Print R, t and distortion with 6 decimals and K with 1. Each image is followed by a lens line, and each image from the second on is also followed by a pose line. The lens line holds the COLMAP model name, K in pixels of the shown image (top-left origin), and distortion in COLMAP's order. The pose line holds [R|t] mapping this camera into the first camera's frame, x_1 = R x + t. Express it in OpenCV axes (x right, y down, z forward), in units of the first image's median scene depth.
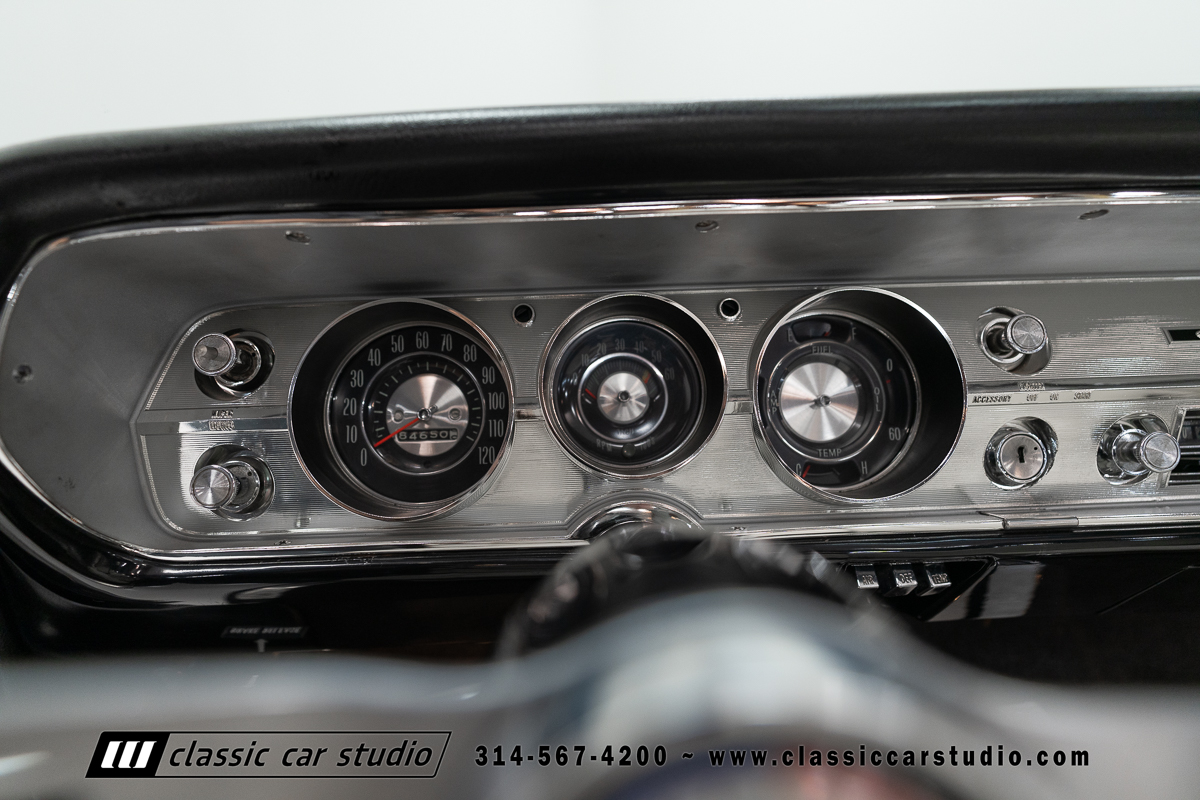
lens RADIAL K [[661.8, 0, 596.8], [0, 661.8, 395.5], [0, 0, 1]] dist [0.004605, 0.000181]
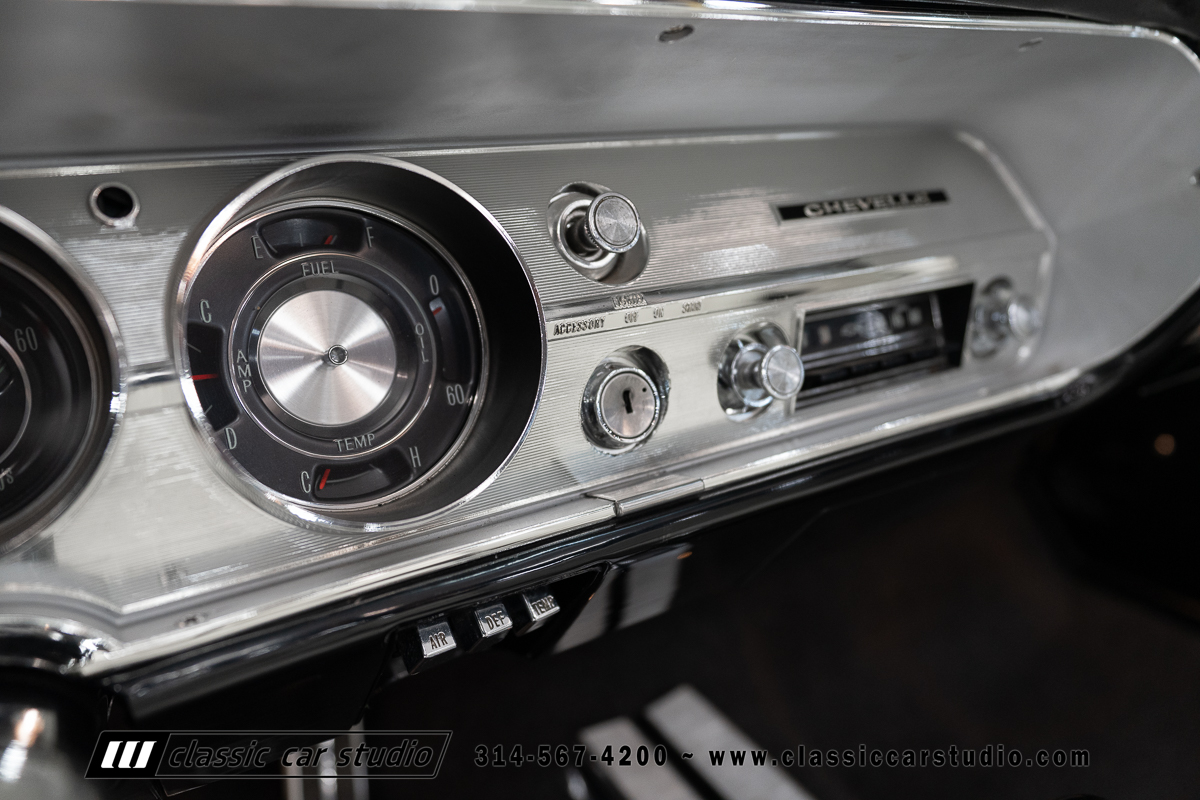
lens RADIAL K [[945.7, 0, 601.0], [0, 945.7, 401.1], [0, 0, 1]] dist [0.007558, 0.004241]
pose [[0.860185, -0.146990, 0.488340, 0.141318], [0.106201, 0.988199, 0.110380, -0.021424], [-0.498802, -0.043085, 0.865644, 0.171712]]
